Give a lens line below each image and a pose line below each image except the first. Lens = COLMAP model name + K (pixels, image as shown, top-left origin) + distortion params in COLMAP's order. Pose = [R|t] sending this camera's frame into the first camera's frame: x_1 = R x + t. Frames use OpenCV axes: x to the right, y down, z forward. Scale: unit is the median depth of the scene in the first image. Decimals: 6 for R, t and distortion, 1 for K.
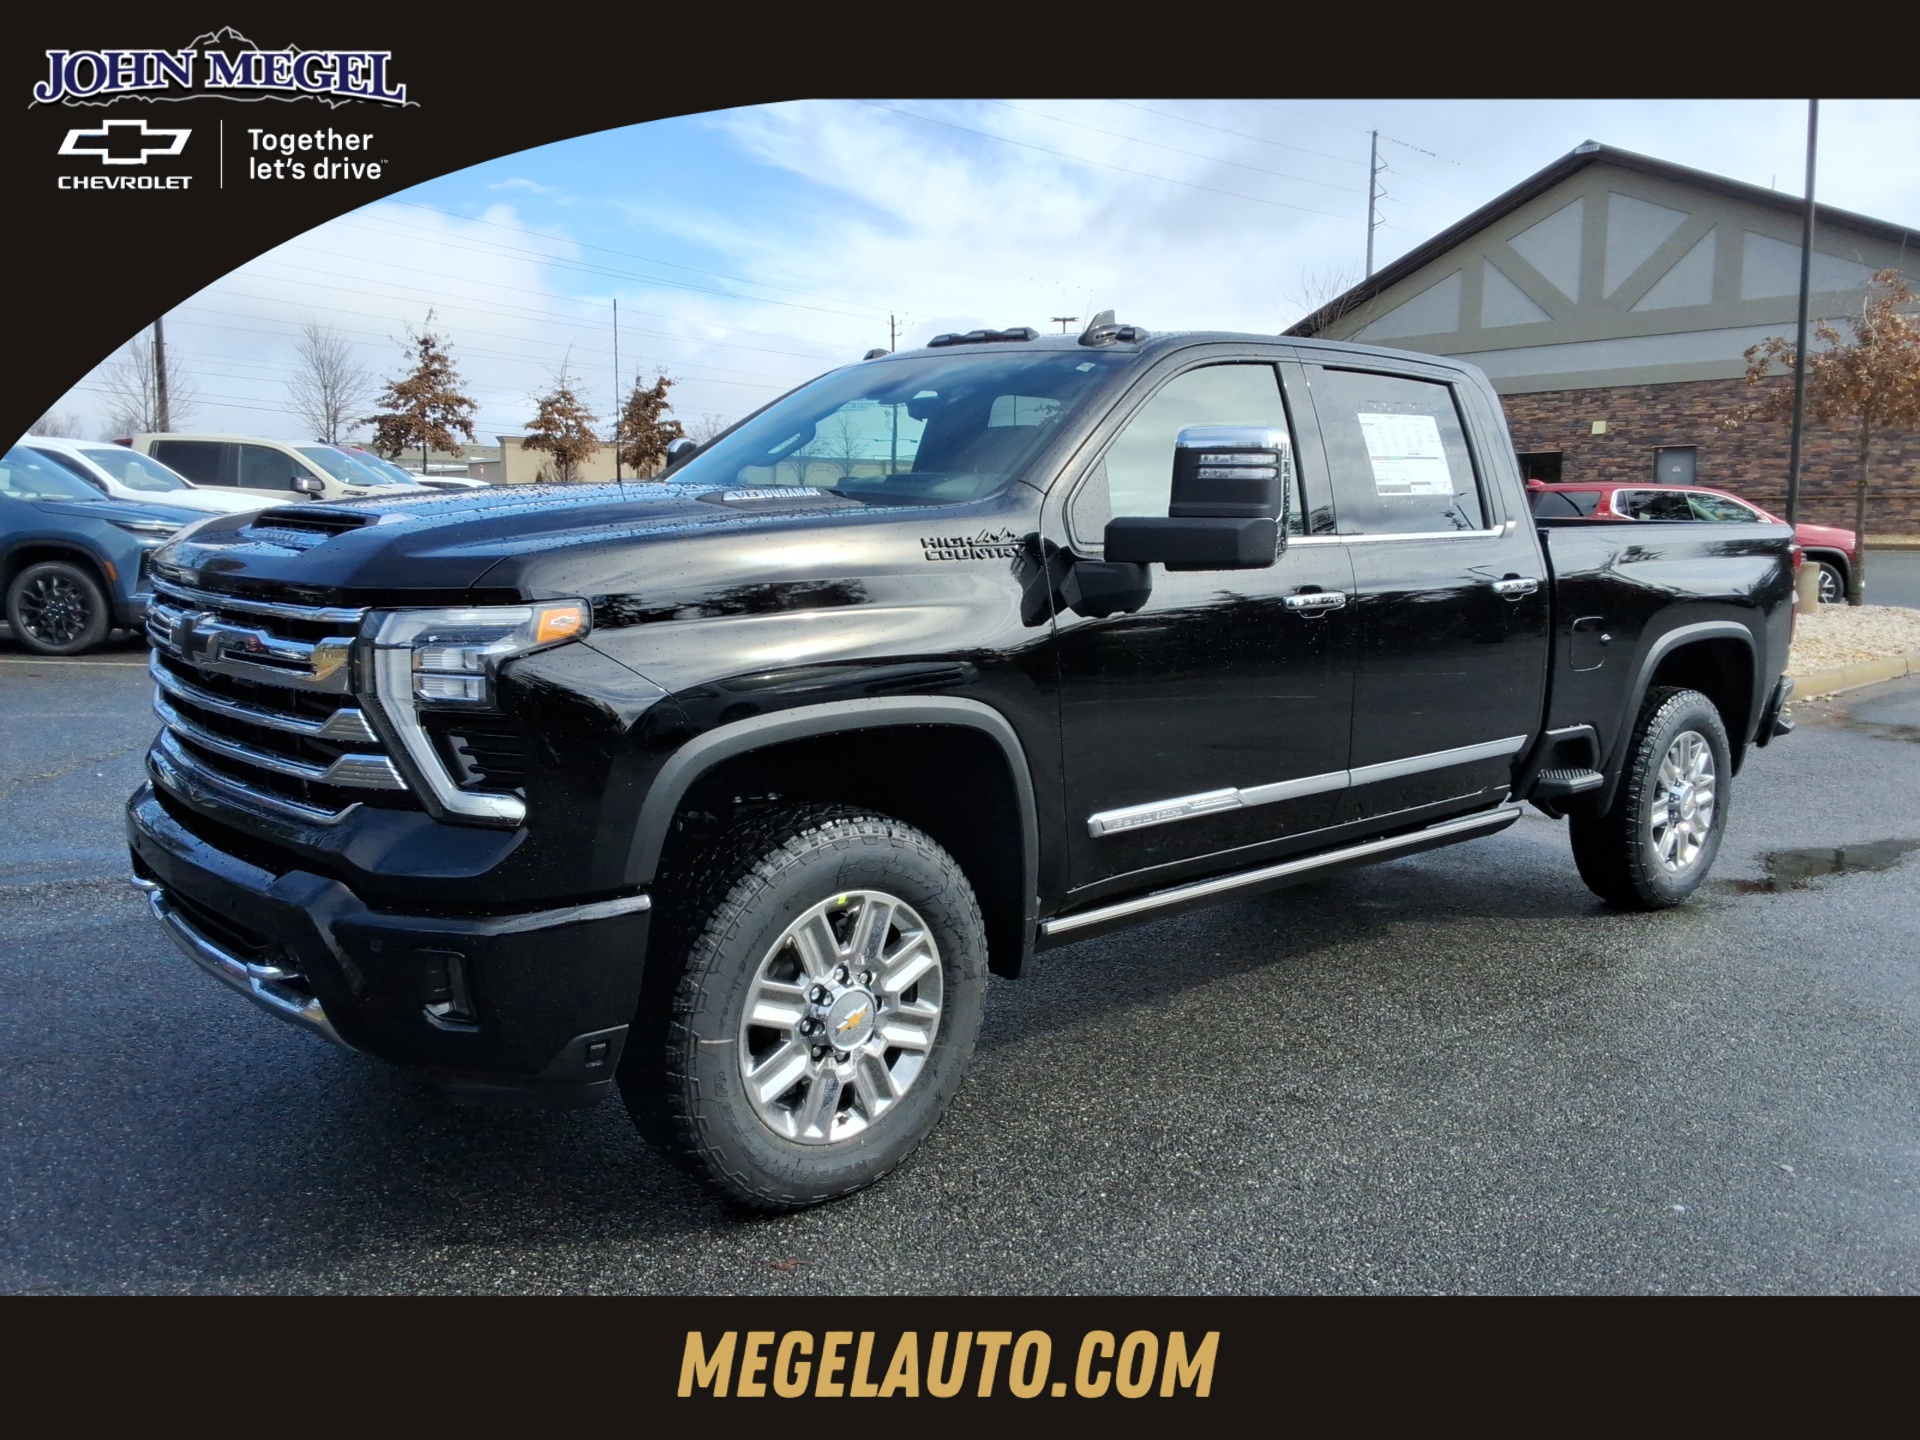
lens RADIAL K [[1541.9, 0, 970.0], [0, 1541.9, 730.1], [0, 0, 1]] dist [0.096820, -0.145827]
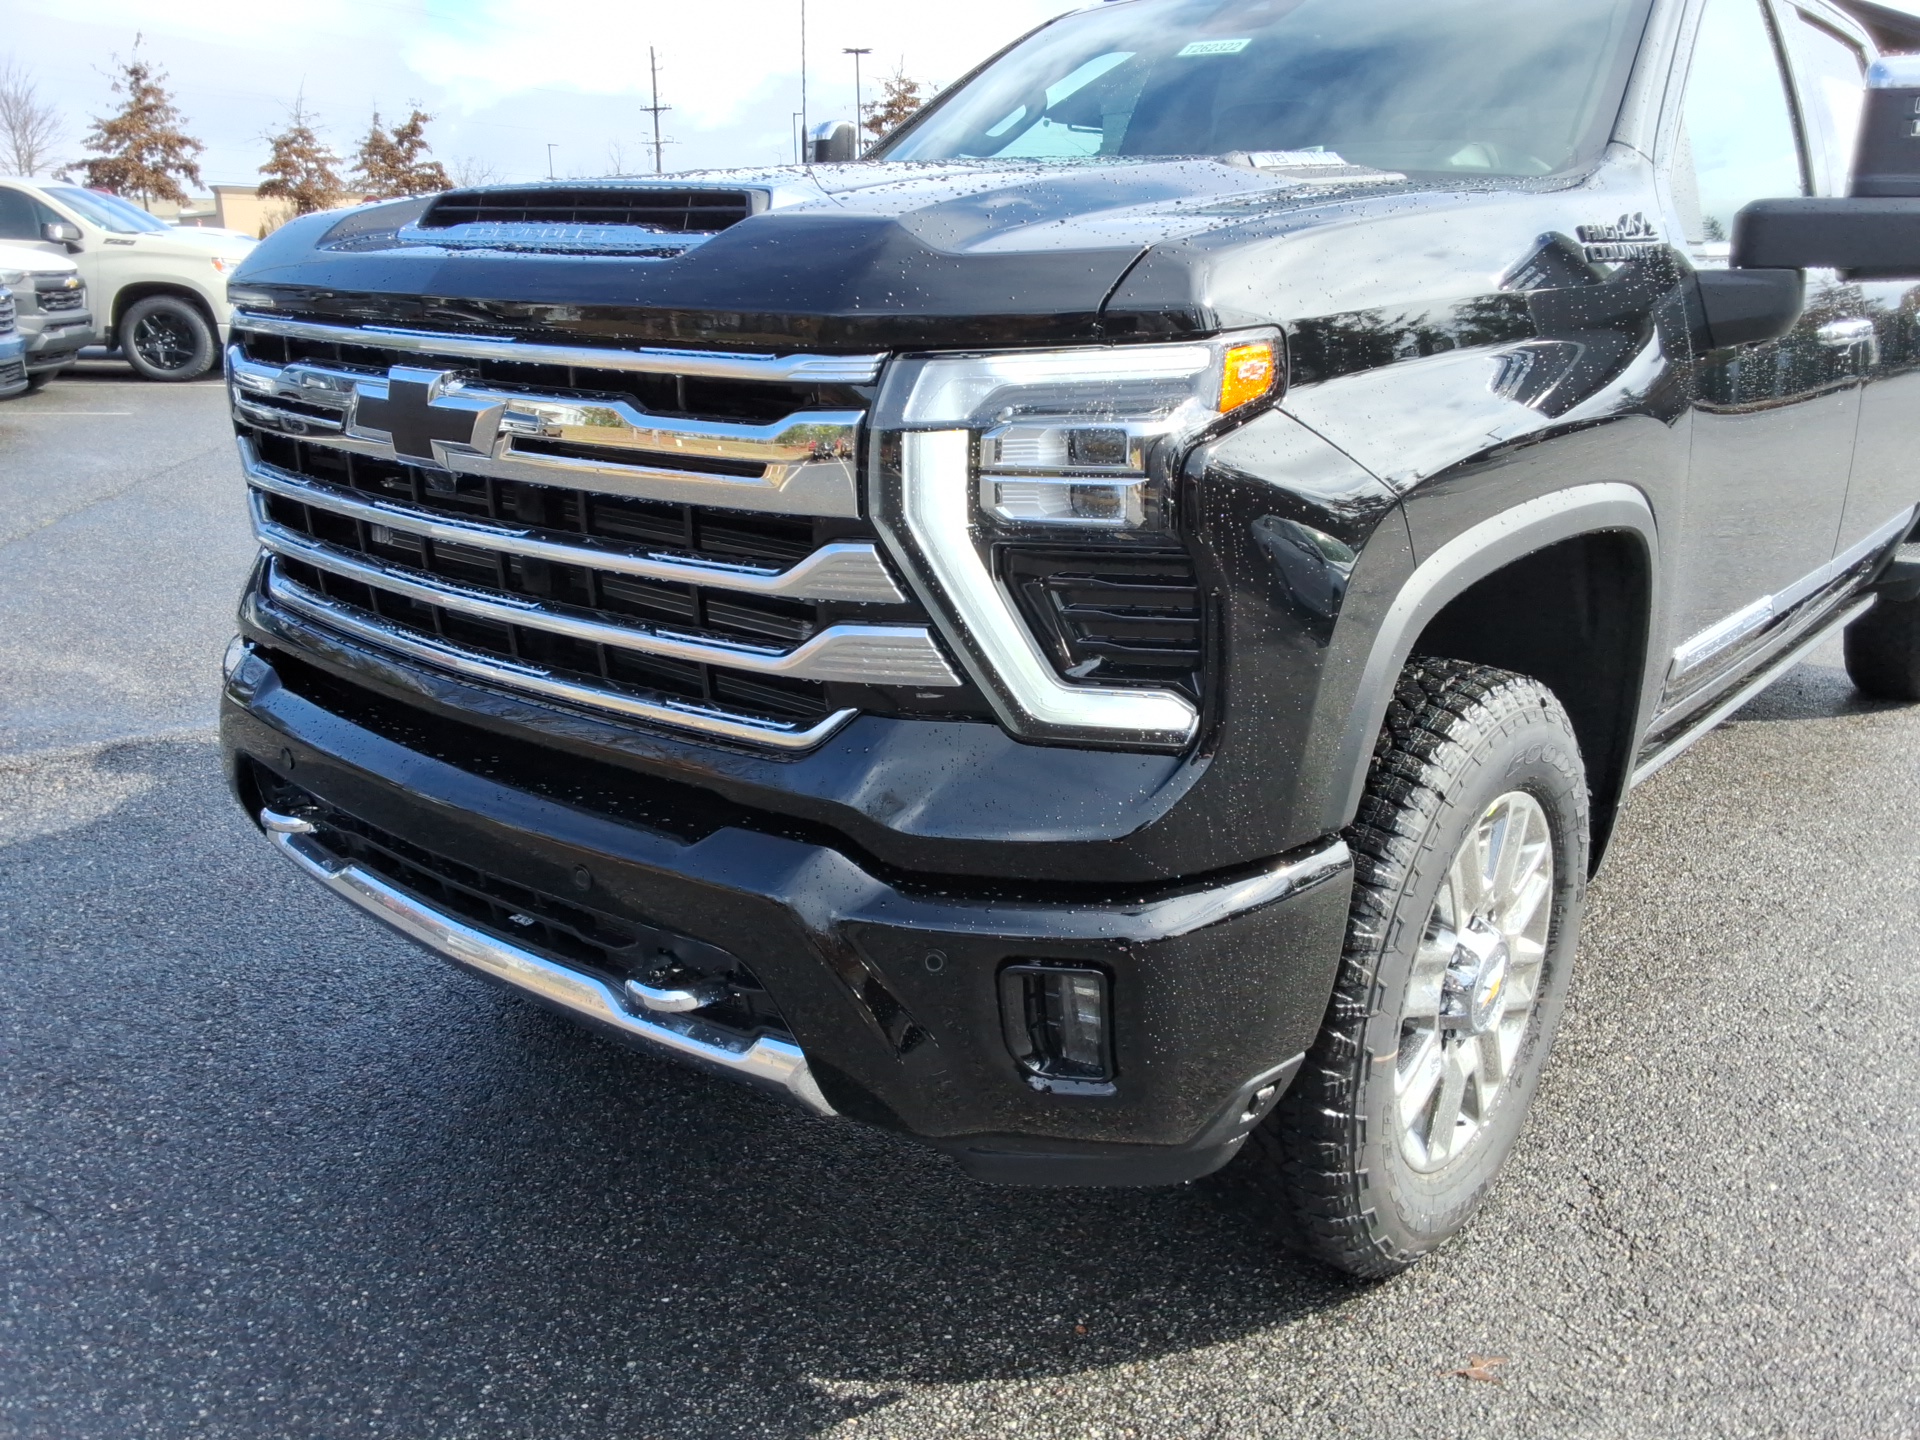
lens RADIAL K [[1541.9, 0, 953.8], [0, 1541.9, 717.9], [0, 0, 1]] dist [0.096820, -0.145827]
pose [[0.989965, -0.048499, 0.132727, -0.052513], [0.029449, 0.989444, 0.141891, -0.003521], [-0.138208, -0.136558, 0.980944, 0.054512]]
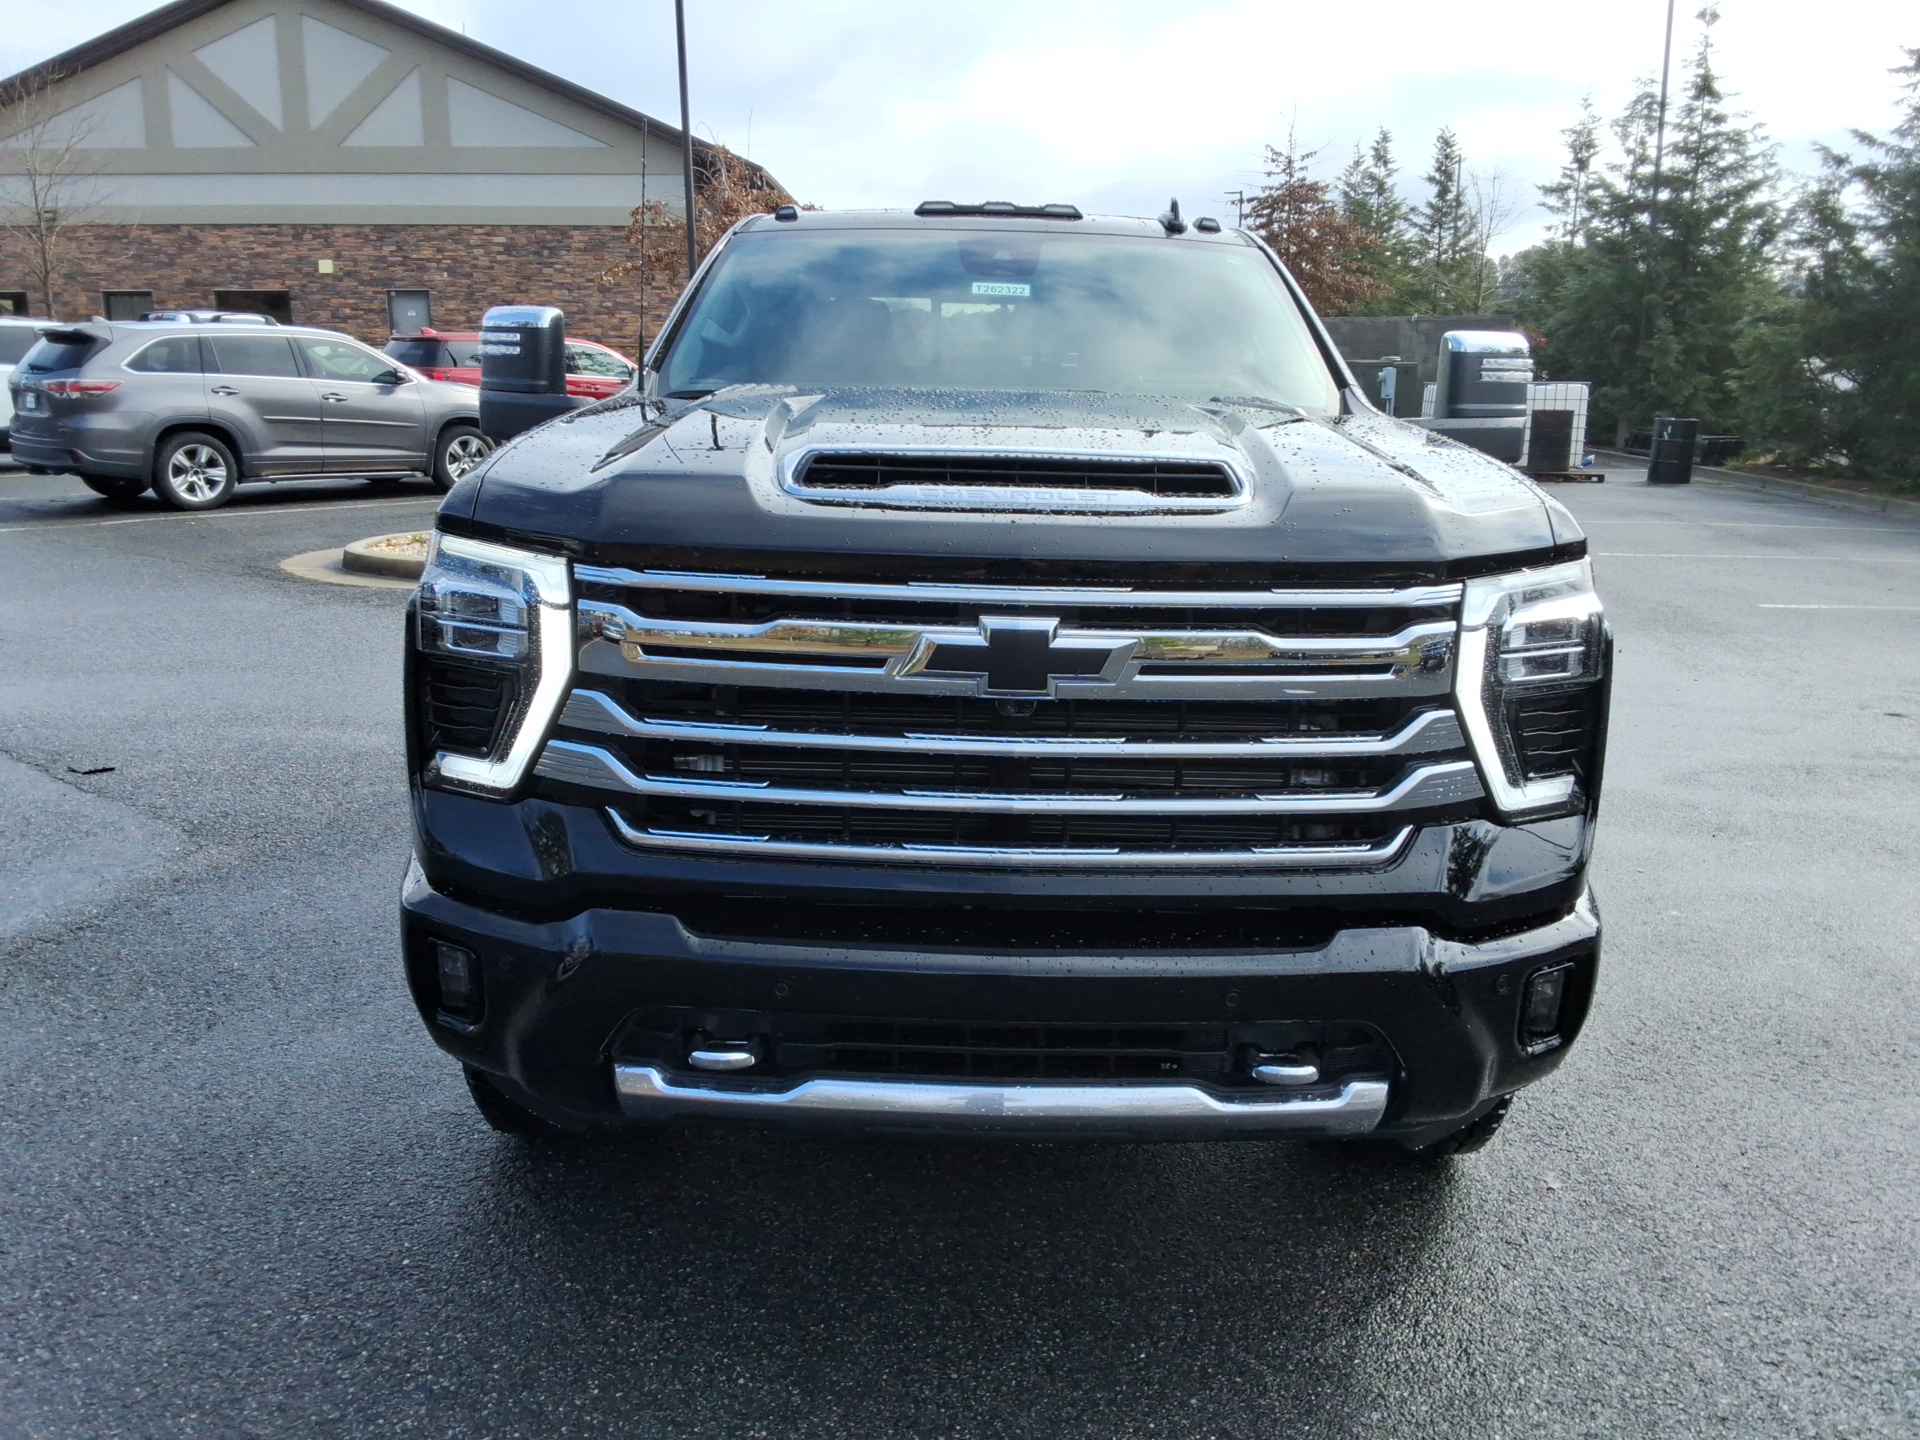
lens RADIAL K [[1541.9, 0, 918.6], [0, 1541.9, 739.0], [0, 0, 1]] dist [0.096820, -0.145827]
pose [[0.647383, -0.183826, 0.739664, -0.139769], [0.102784, 0.982670, 0.154259, -0.018079], [-0.755202, -0.023839, 0.655058, 0.082103]]
